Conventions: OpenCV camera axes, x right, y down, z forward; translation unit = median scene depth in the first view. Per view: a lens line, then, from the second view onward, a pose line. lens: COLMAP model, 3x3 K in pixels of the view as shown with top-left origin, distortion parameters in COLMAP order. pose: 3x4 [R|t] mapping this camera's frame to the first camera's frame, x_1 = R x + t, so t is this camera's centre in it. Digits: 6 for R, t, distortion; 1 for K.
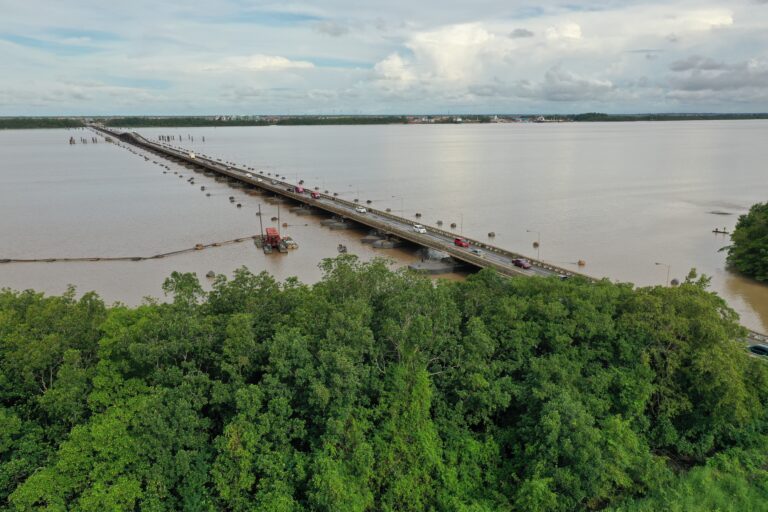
lens RADIAL K [[607.1, 0, 382.4], [0, 607.1, 259.4], [0, 0, 1]] dist [0.007160, -0.002376]
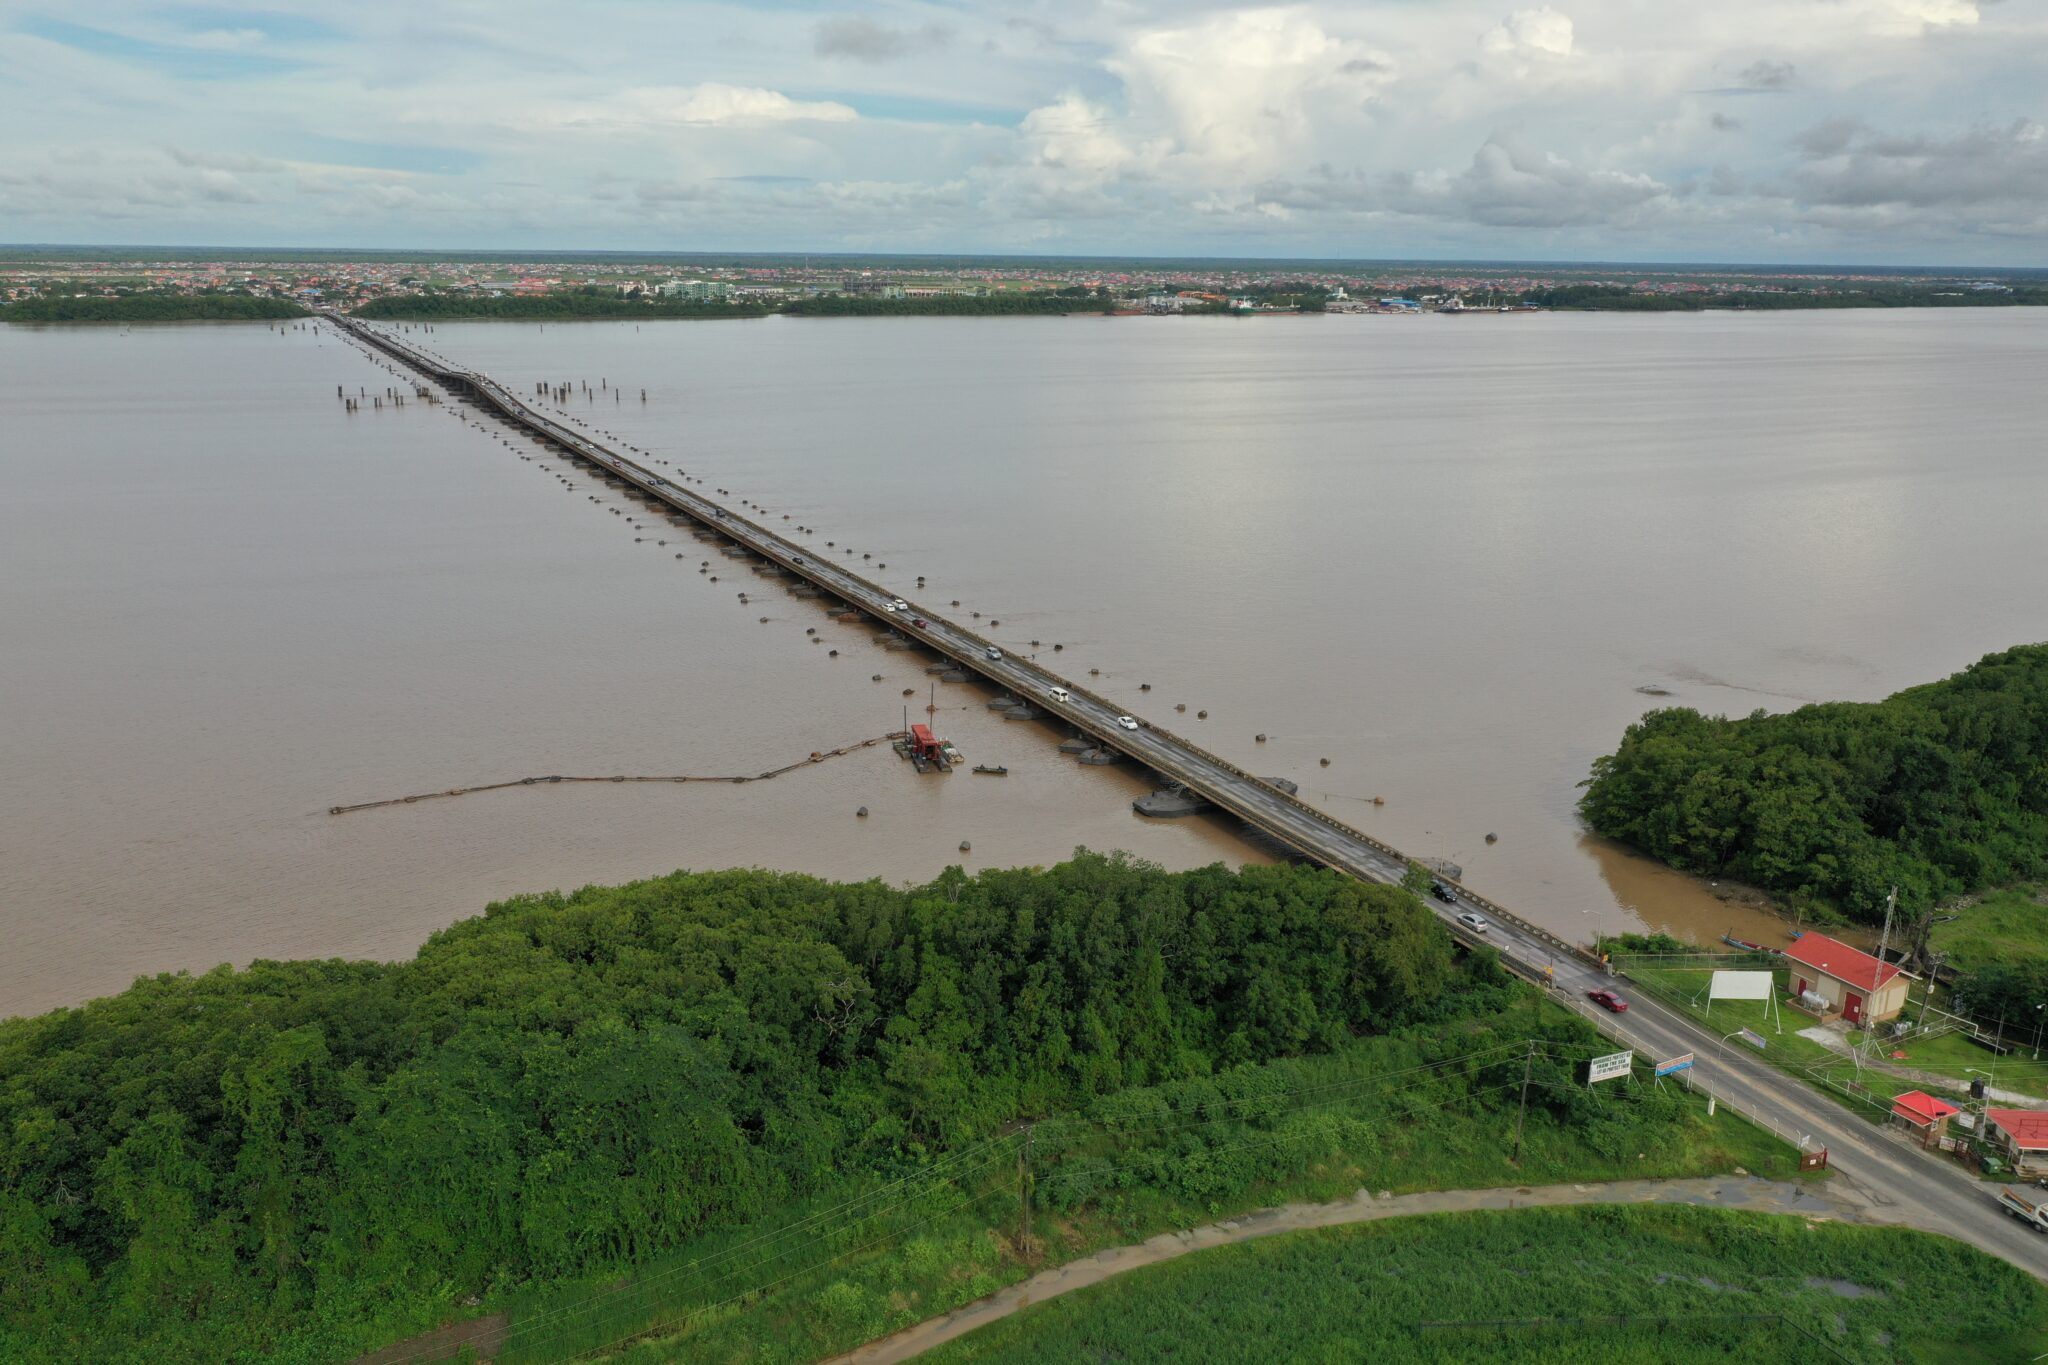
lens RADIAL K [[1618.9, 0, 1022.2], [0, 1618.9, 690.5], [0, 0, 1]] dist [0.007160, -0.002376]
pose [[0.999808, 0.017689, -0.008454, -0.092327], [-0.017414, 0.999352, 0.031517, -0.220414], [0.009006, -0.031364, 0.999467, -1.113804]]
